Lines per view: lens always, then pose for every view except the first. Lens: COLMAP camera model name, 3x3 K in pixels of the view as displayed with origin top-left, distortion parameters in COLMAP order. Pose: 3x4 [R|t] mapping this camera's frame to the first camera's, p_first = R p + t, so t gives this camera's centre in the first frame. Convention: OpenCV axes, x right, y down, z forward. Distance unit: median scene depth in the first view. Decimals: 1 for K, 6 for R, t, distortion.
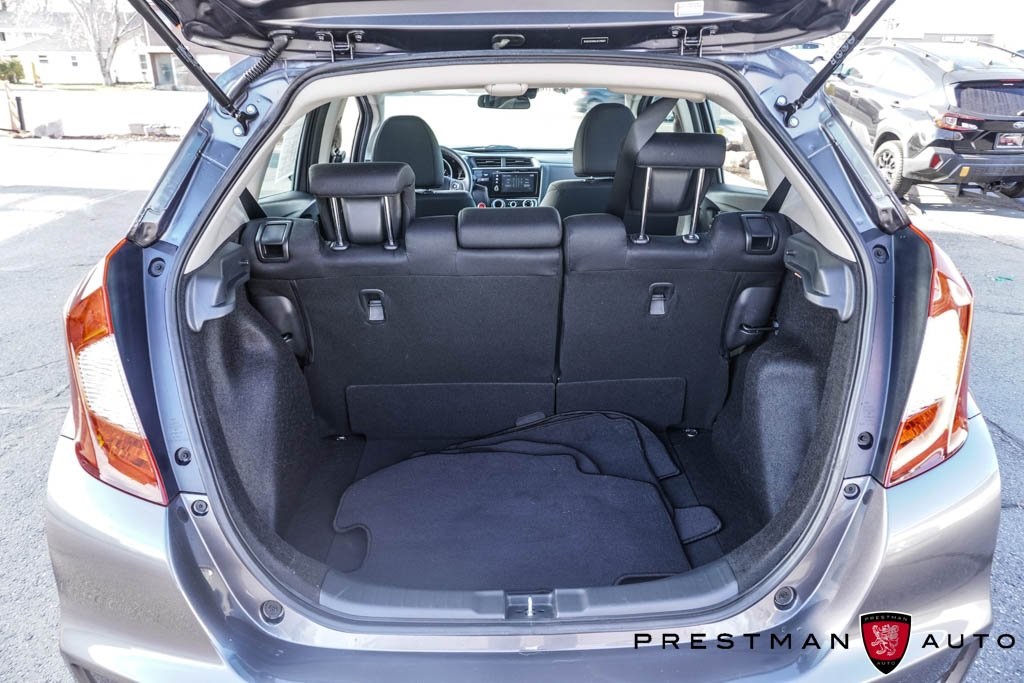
lens RADIAL K [[673.9, 0, 505.4], [0, 673.9, 347.1], [0, 0, 1]] dist [-0.029446, 0.007881]
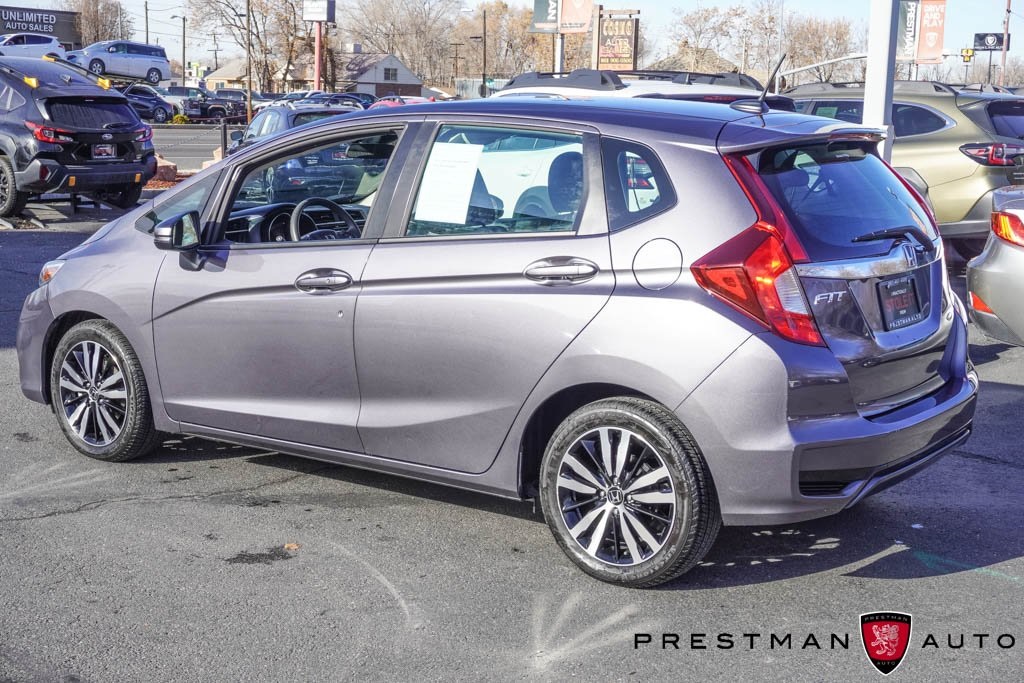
lens RADIAL K [[1478.4, 0, 512.7], [0, 1478.4, 343.9], [0, 0, 1]] dist [-0.006867, 0.000000]
pose [[0.650069, -0.109651, 0.751922, -0.609353], [0.261353, 0.961427, -0.085748, 0.351020], [-0.713516, 0.252259, 0.653651, -0.913105]]
